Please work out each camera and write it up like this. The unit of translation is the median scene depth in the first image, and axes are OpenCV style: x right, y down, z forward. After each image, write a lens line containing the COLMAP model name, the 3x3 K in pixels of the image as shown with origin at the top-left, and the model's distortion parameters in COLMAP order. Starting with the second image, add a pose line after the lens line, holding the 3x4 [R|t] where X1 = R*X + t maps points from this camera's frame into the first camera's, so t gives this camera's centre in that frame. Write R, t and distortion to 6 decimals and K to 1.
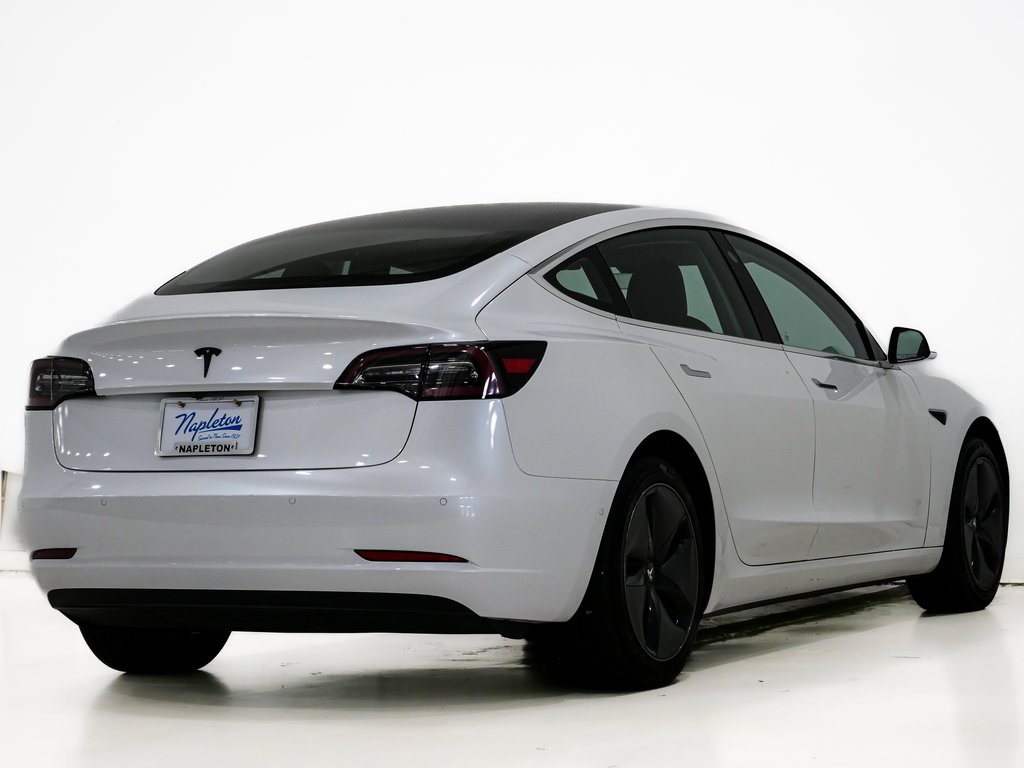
lens RADIAL K [[2563.7, 0, 511.7], [0, 2563.7, 384.5], [0, 0, 1]] dist [0.134536, 0.000000]
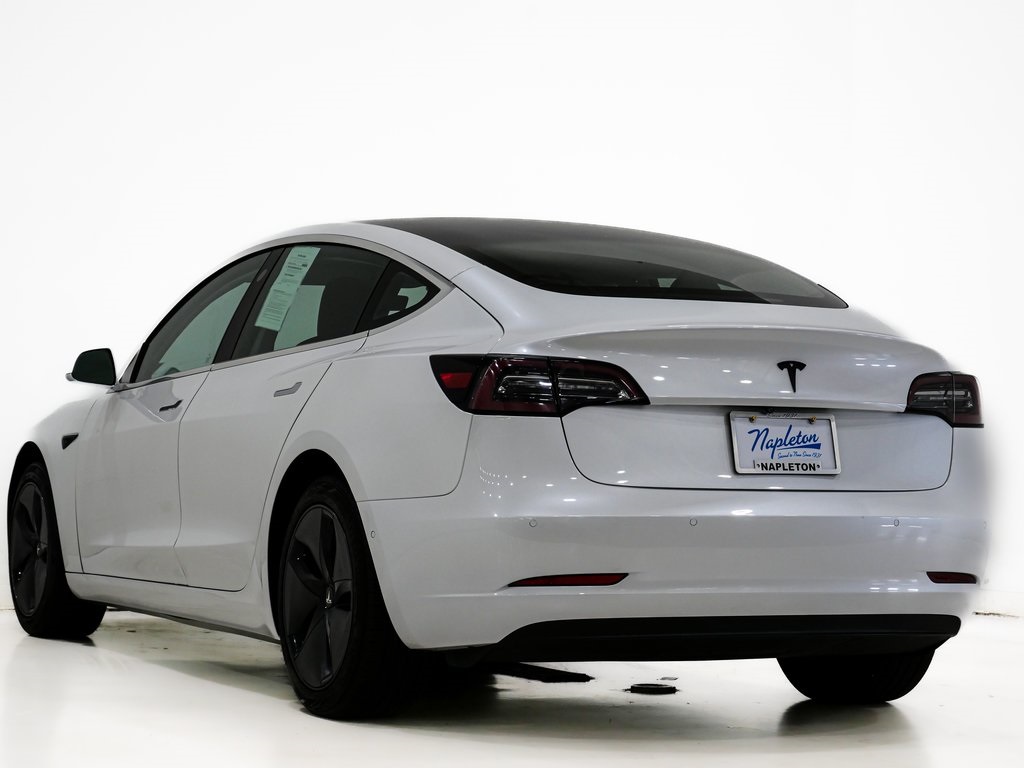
lens RADIAL K [[2561.8, 0, 512.1], [0, 2561.8, 383.5], [0, 0, 1]] dist [-0.017978, 0.000000]
pose [[0.587284, 0.050537, 0.807802, -0.945649], [-0.042161, 0.998604, -0.031823, 0.028496], [-0.808282, -0.015369, 0.588594, 0.523380]]
